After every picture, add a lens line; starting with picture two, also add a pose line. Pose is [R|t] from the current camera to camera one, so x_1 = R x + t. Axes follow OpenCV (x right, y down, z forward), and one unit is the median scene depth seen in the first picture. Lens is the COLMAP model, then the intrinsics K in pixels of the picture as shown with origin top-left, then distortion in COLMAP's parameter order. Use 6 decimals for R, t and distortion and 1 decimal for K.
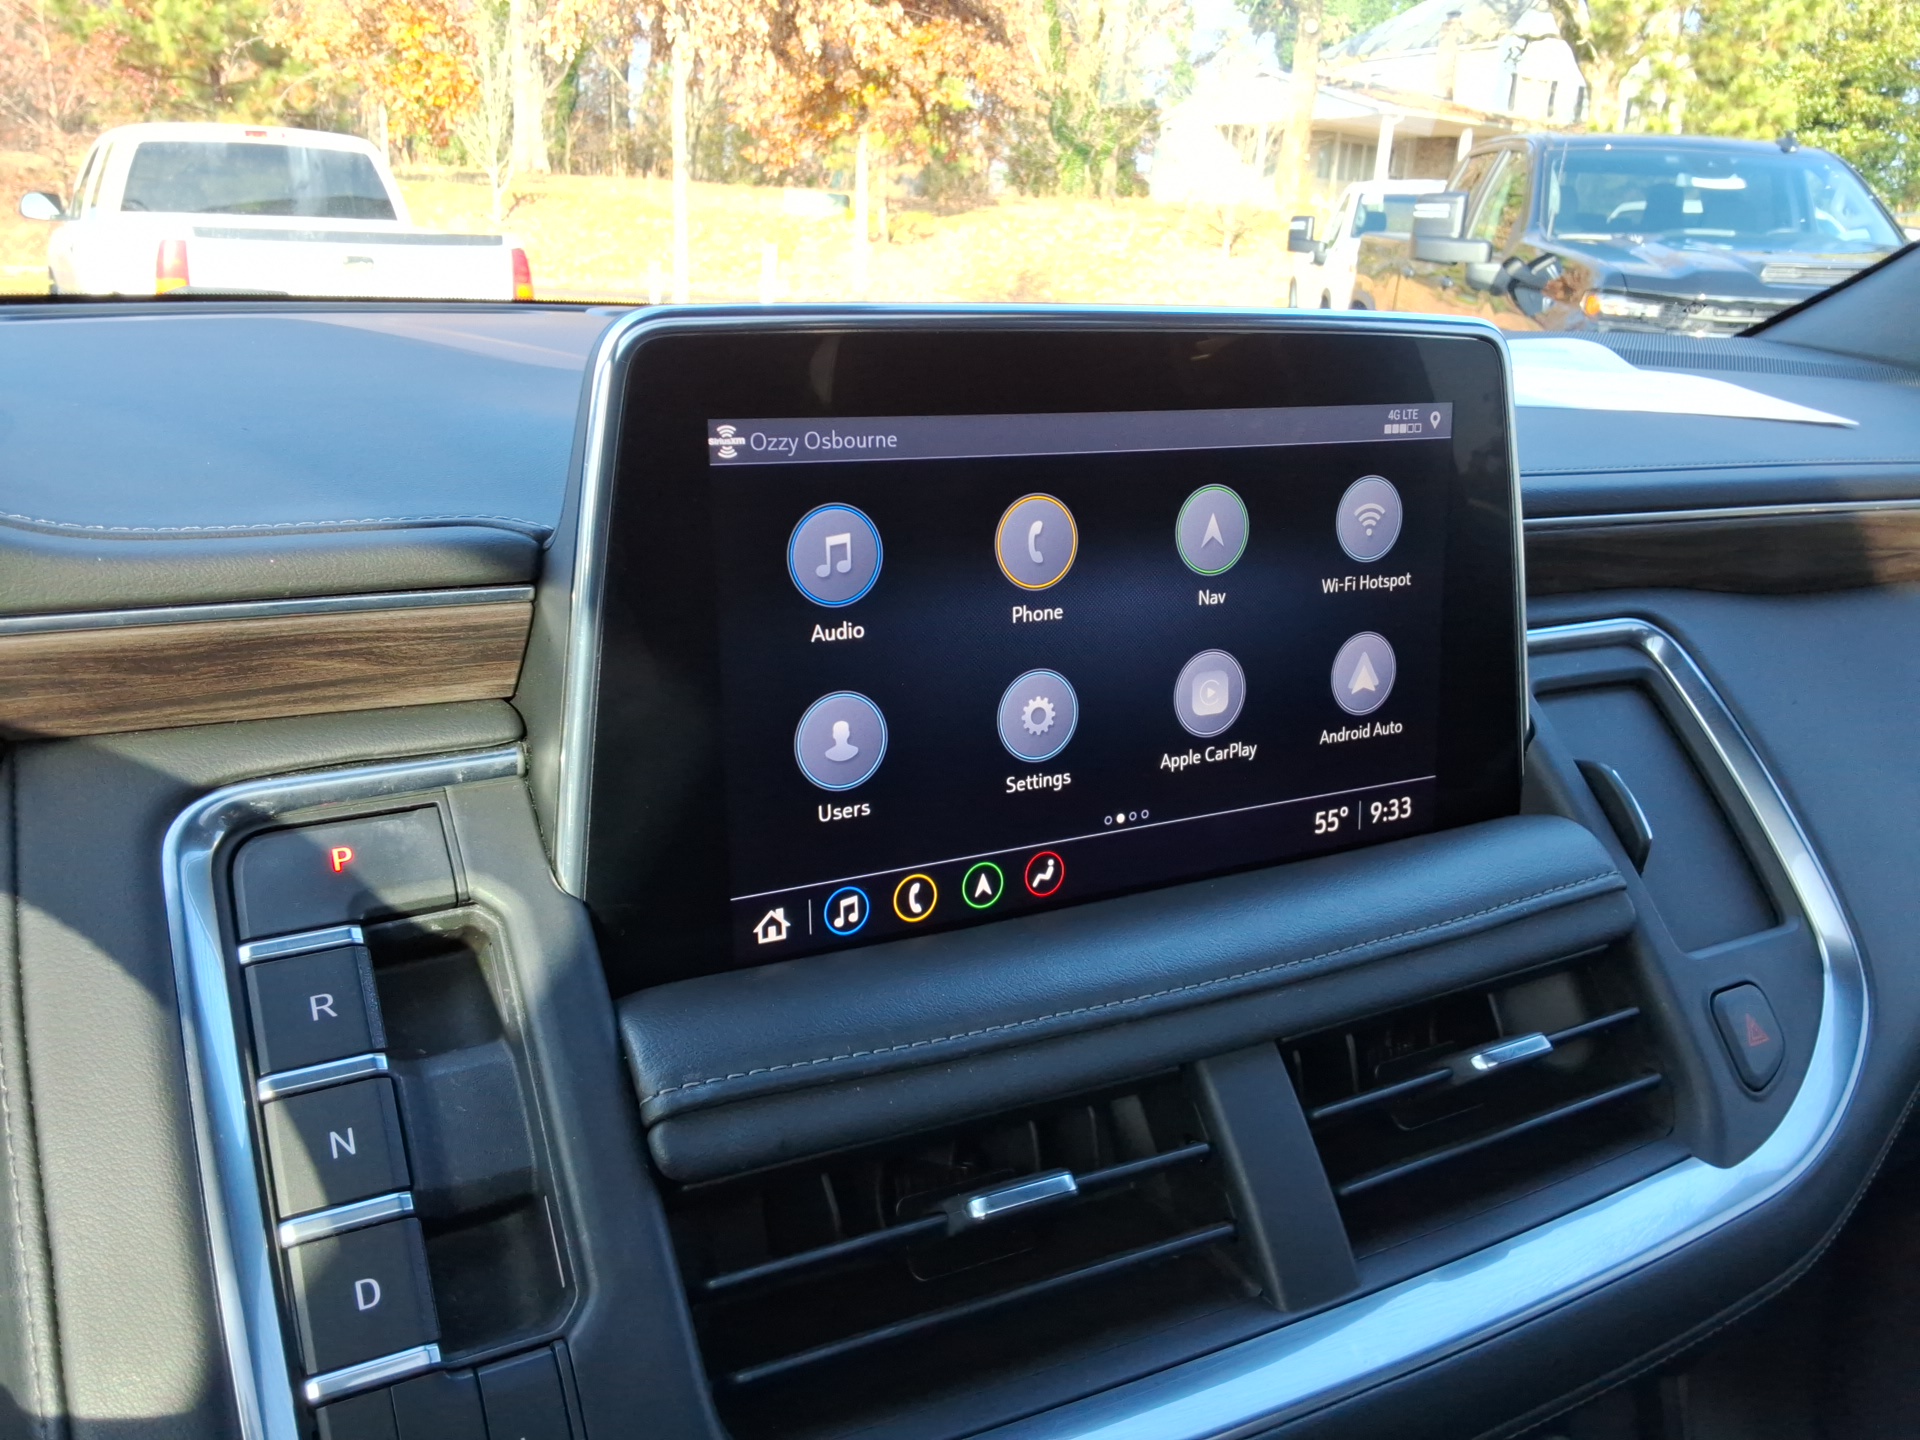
lens RADIAL K [[1543.1, 0, 972.1], [0, 1543.1, 704.5], [0, 0, 1]] dist [0.103535, -0.154485]
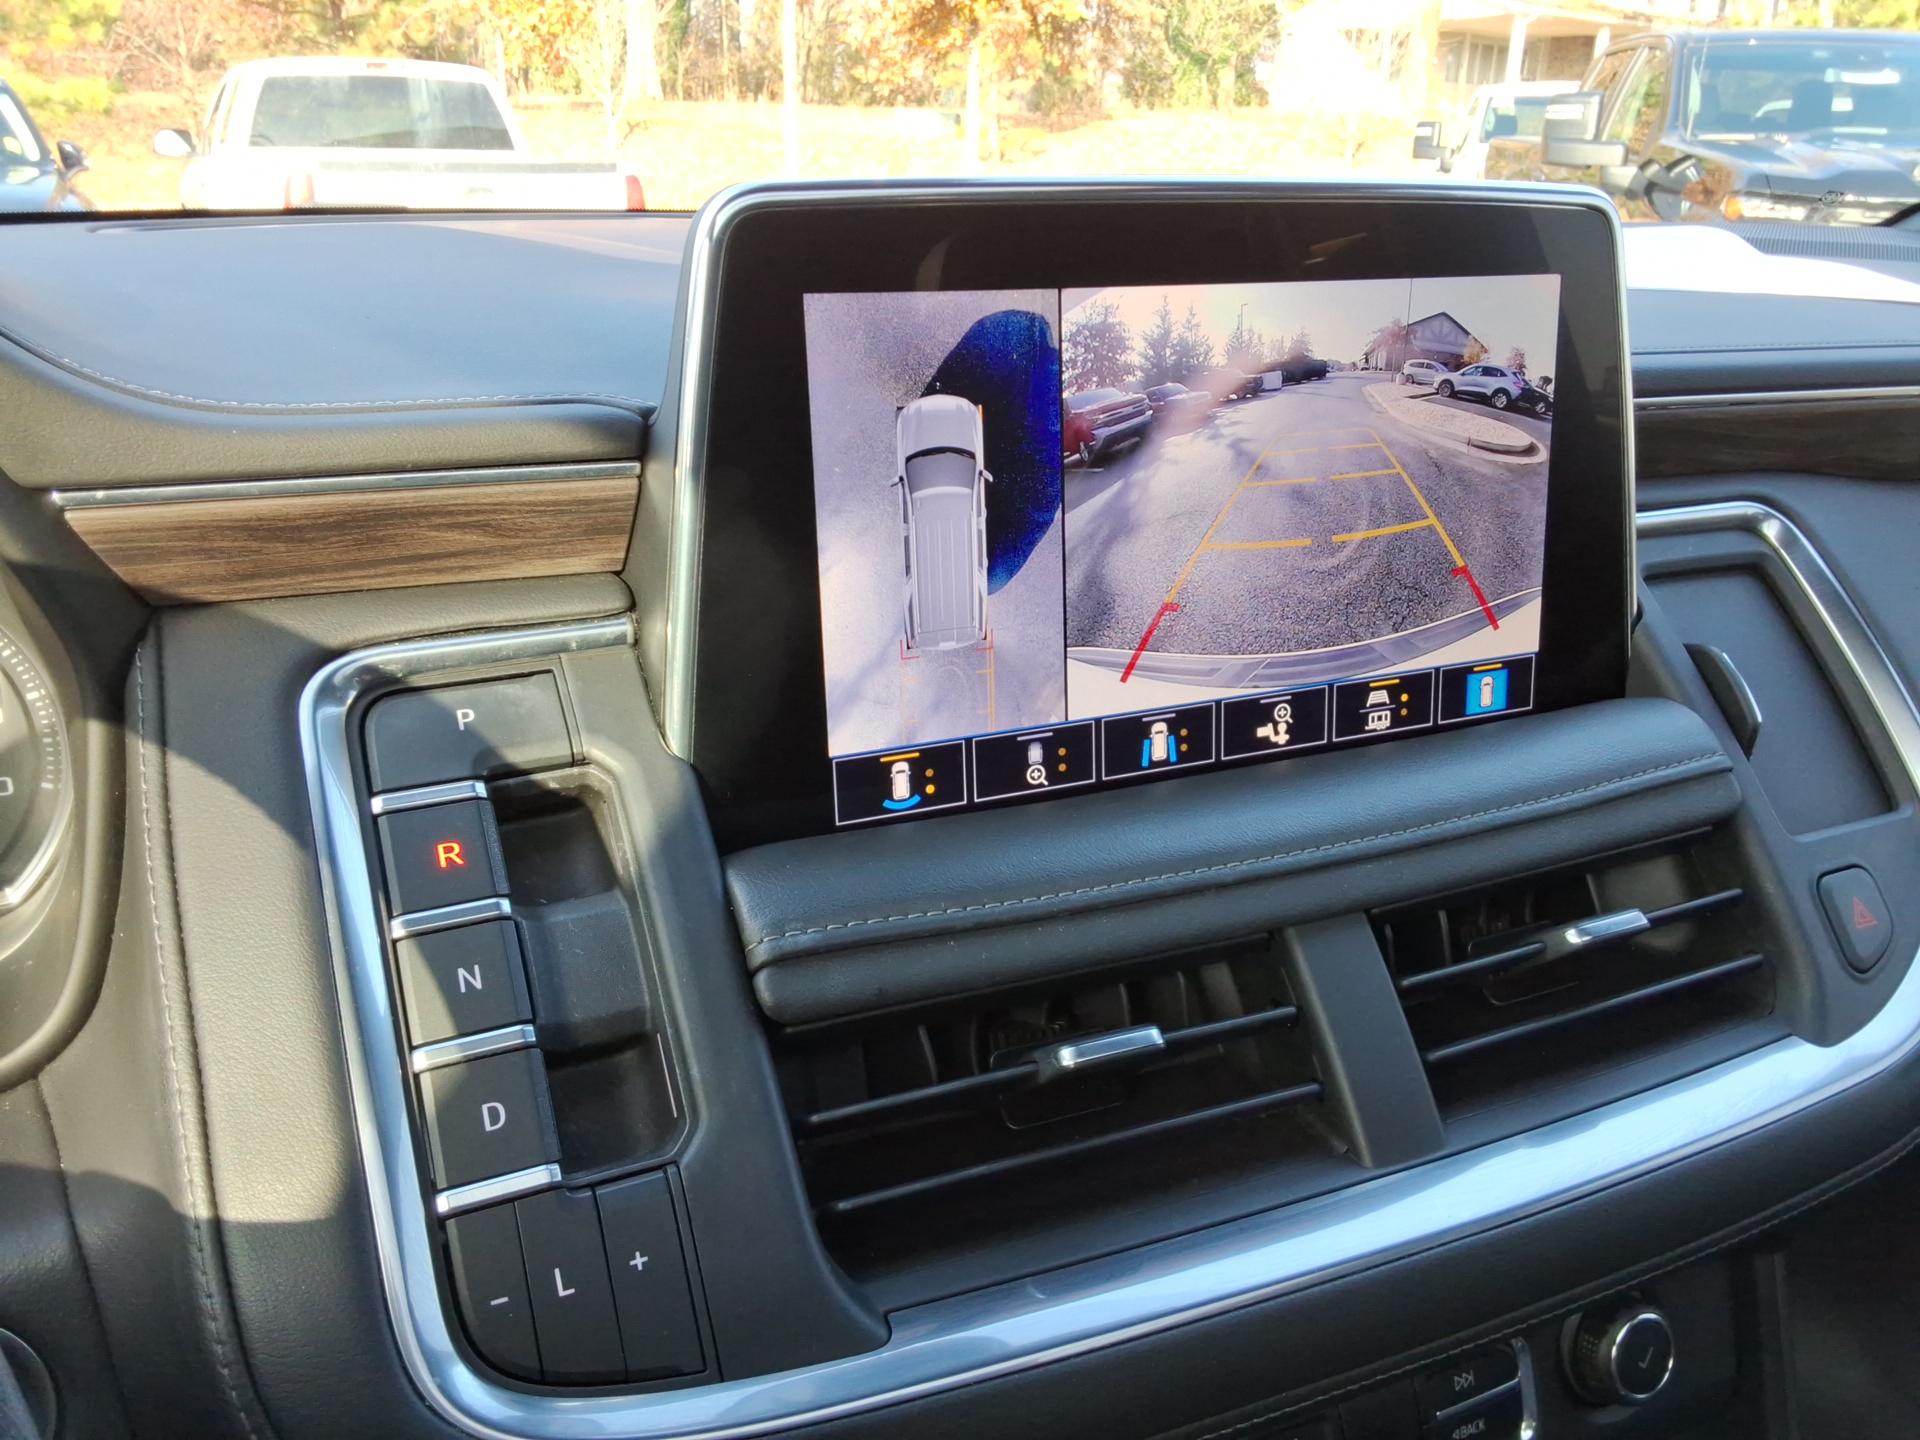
lens RADIAL K [[1543.1, 0, 975.9], [0, 1543.1, 700.1], [0, 0, 1]] dist [0.103535, -0.154485]
pose [[0.997568, 0.000938, -0.069693, 0.011166], [0.002146, 0.999022, 0.044159, 0.029935], [0.069667, -0.044201, 0.996591, -0.018926]]
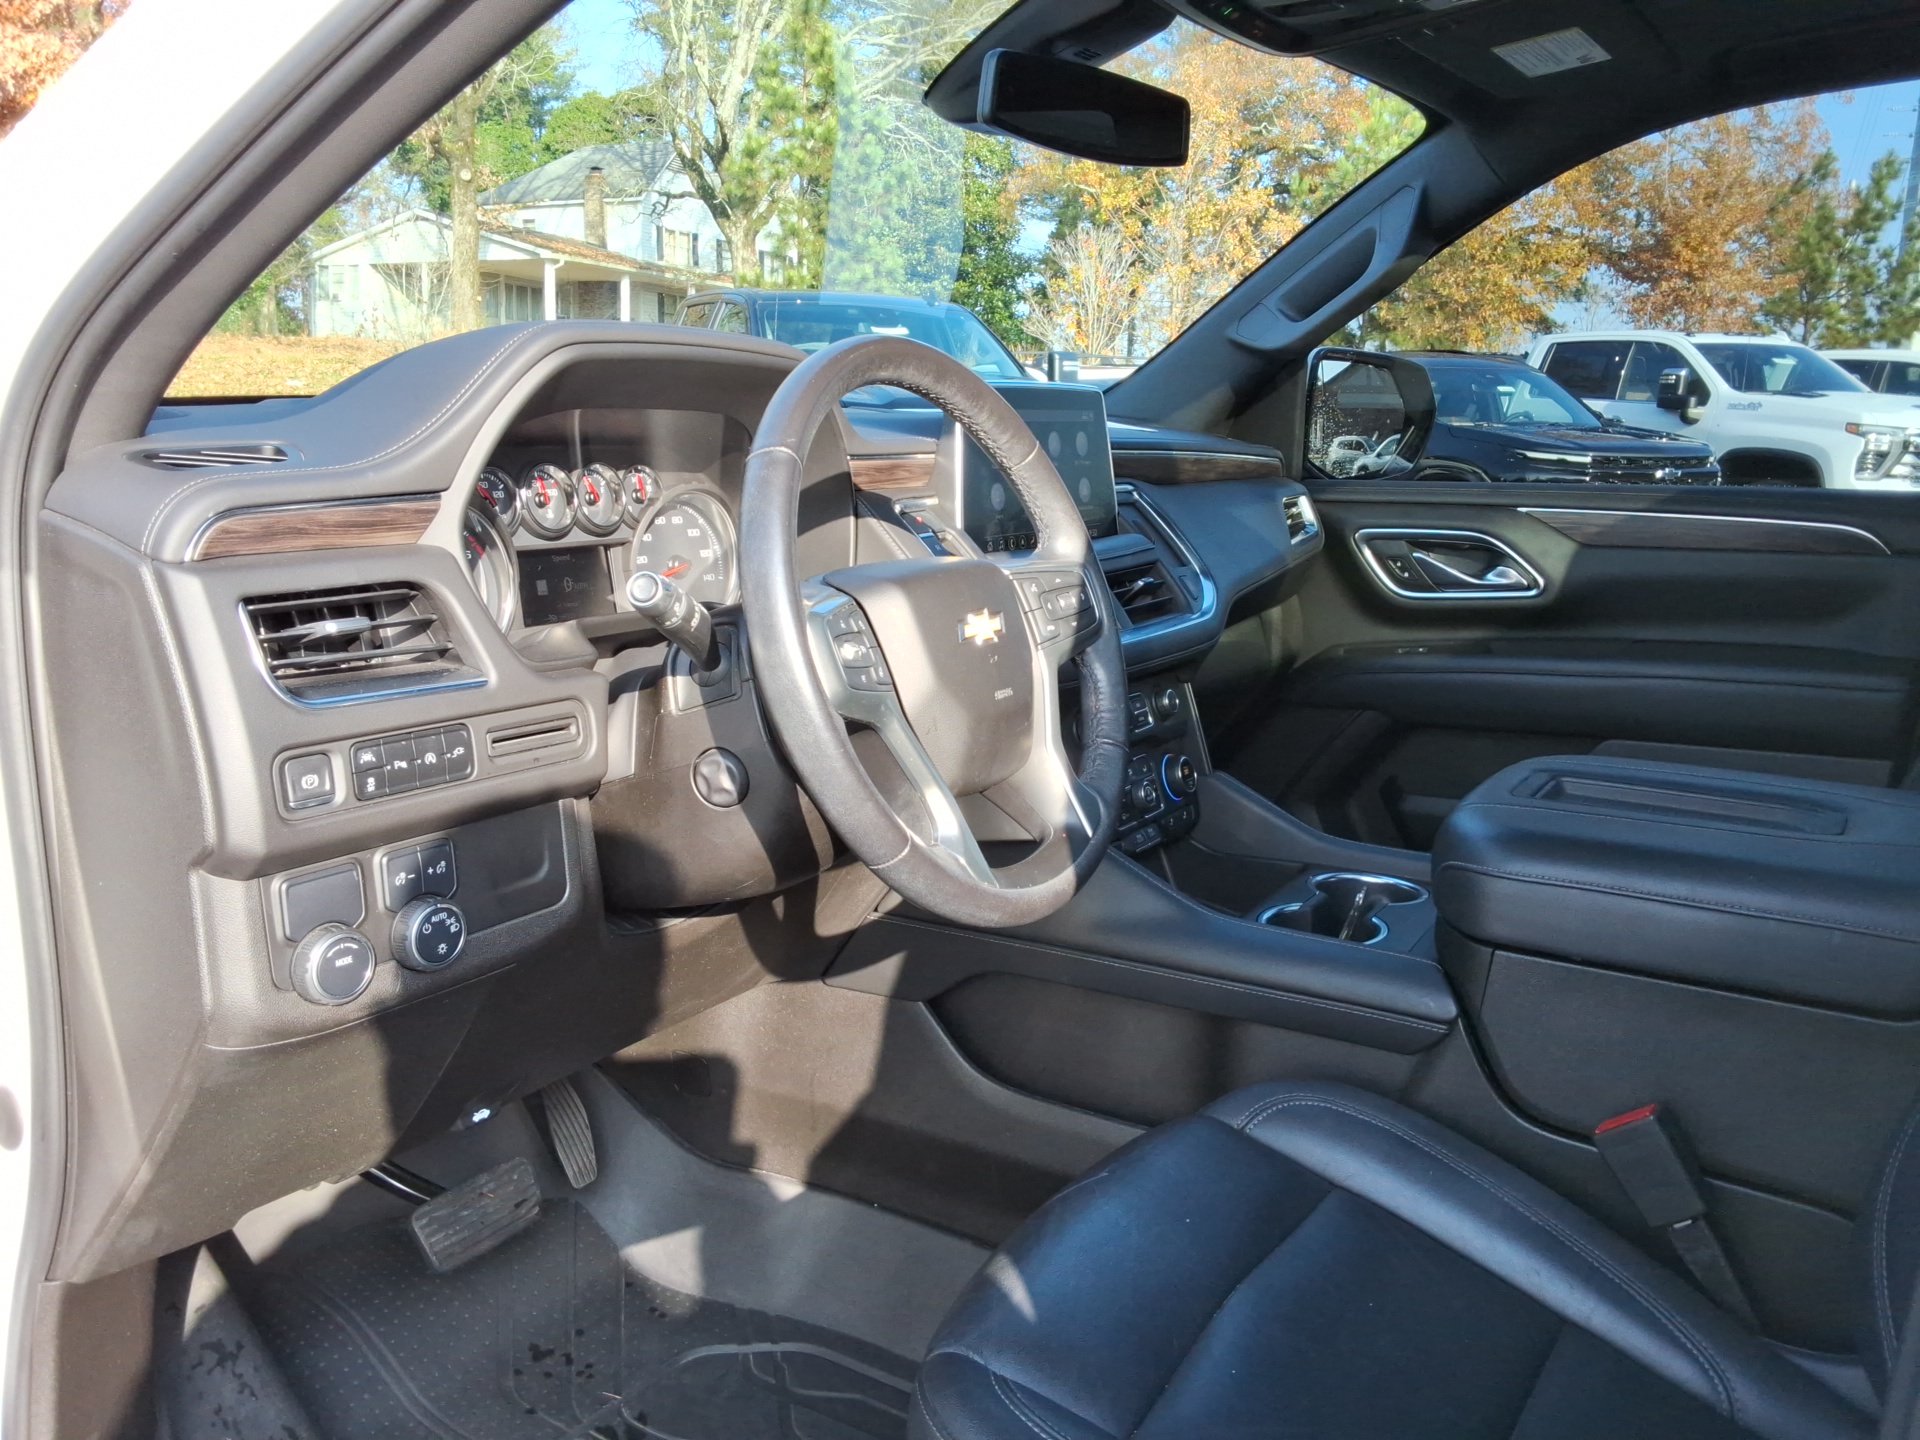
lens RADIAL K [[1543.1, 0, 979.7], [0, 1543.1, 706.4], [0, 0, 1]] dist [0.103535, -0.154485]
pose [[0.872631, -0.118038, 0.473900, -1.623769], [0.156033, 0.986879, -0.041506, 0.561186], [-0.462783, 0.110164, 0.879600, -1.823236]]
